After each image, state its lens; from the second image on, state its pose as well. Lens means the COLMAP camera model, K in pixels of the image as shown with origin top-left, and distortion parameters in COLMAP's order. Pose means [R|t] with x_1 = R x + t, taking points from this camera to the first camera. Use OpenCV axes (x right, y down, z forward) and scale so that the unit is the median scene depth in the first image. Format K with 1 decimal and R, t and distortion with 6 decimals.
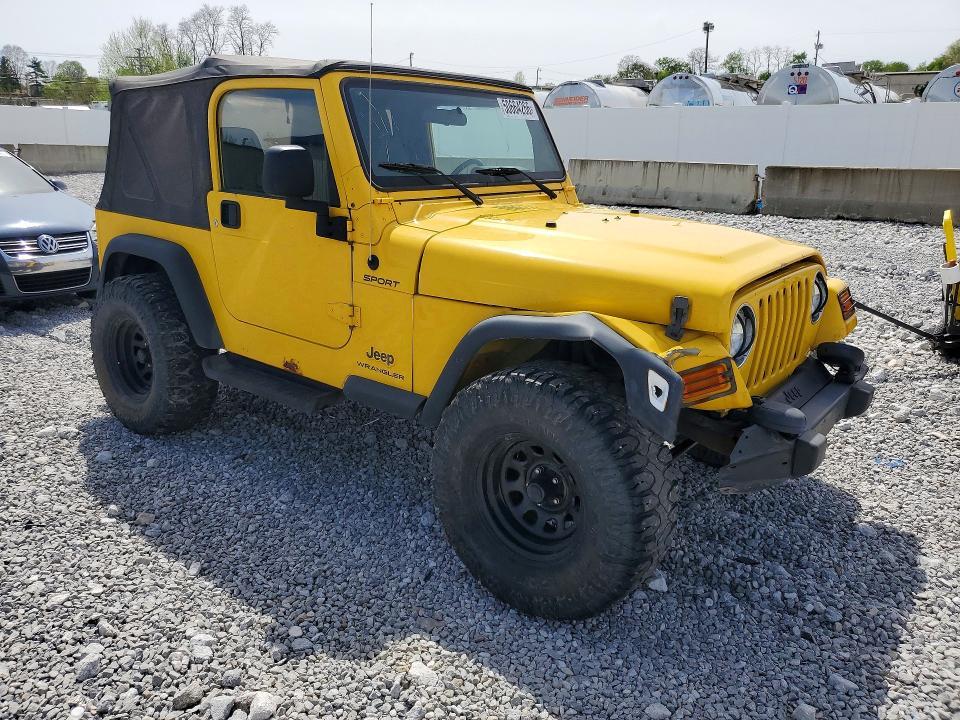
lens RADIAL K [[753.2, 0, 472.5], [0, 753.2, 359.2], [0, 0, 1]] dist [0.024805, 0.003328]
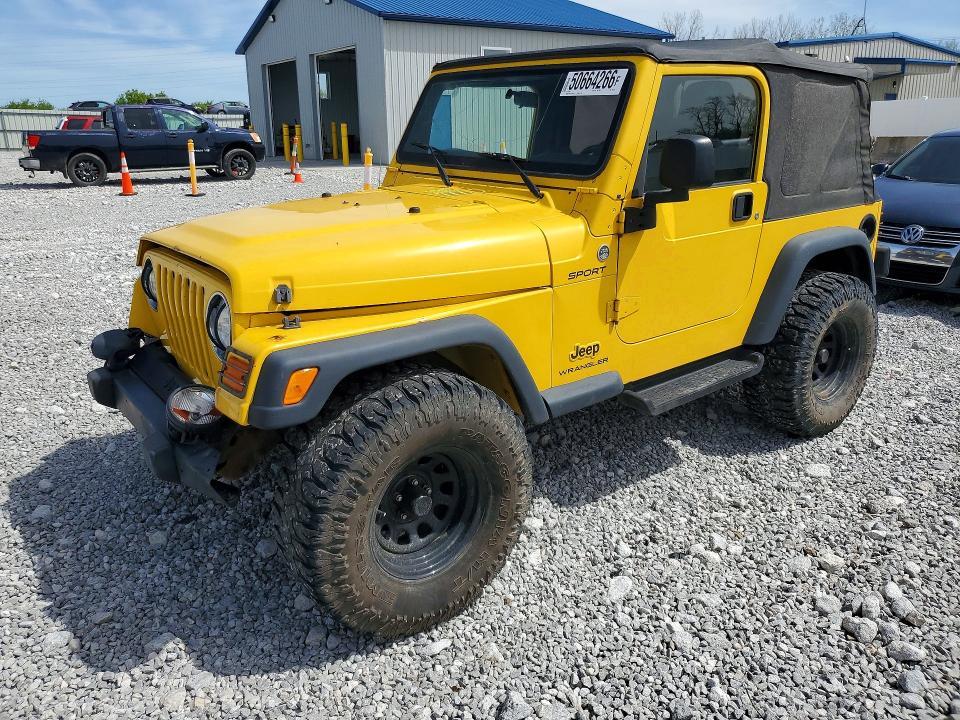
lens RADIAL K [[753.2, 0, 472.5], [0, 753.2, 359.2], [0, 0, 1]] dist [0.024805, 0.003328]
pose [[-0.222767, 0.285031, -0.932272, 1.049534], [-0.277807, 0.898091, 0.340963, -0.359483], [0.934451, 0.334947, -0.120882, 1.260257]]
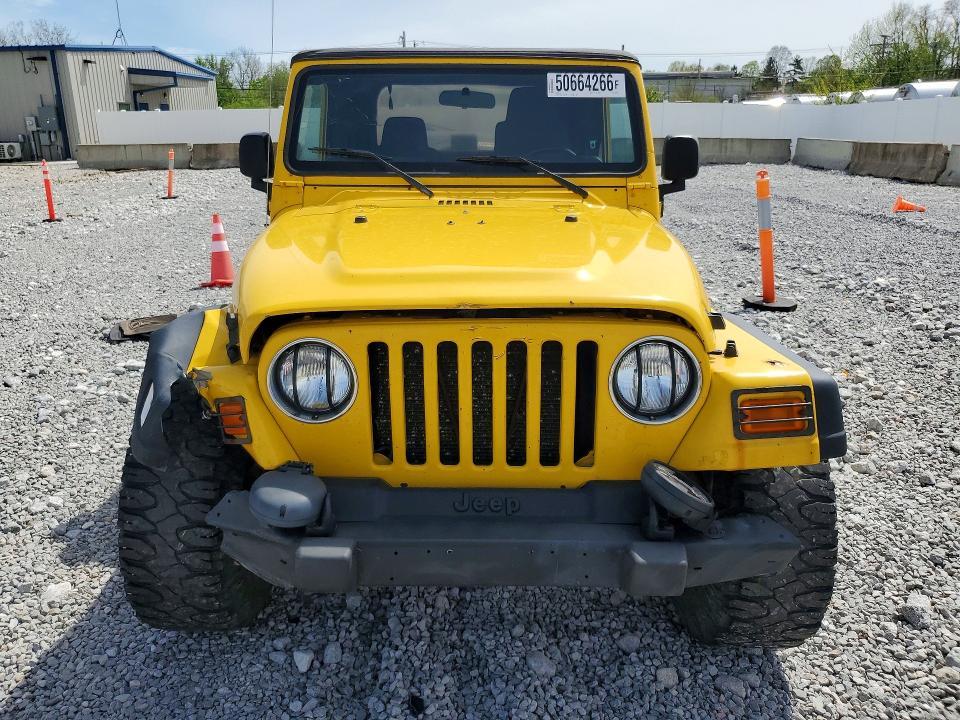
lens RADIAL K [[753.2, 0, 472.5], [0, 753.2, 359.2], [0, 0, 1]] dist [0.024805, 0.003328]
pose [[0.623412, 0.217450, -0.751047, 0.769457], [-0.211009, 0.971699, 0.106186, -0.124944], [0.752883, 0.092280, 0.651653, 0.480349]]
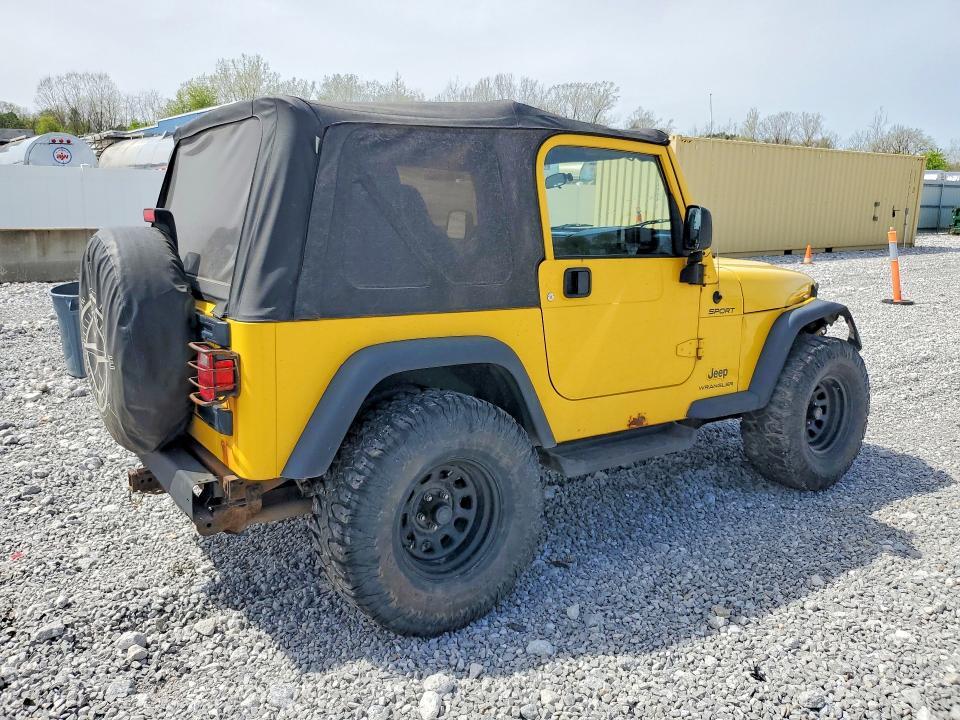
lens RADIAL K [[753.2, 0, 472.5], [0, 753.2, 359.2], [0, 0, 1]] dist [0.024805, 0.003328]
pose [[0.285441, -0.201376, 0.937001, -1.180150], [0.272152, 0.954461, 0.122221, -0.242721], [-0.918943, 0.220120, 0.327247, 0.826644]]
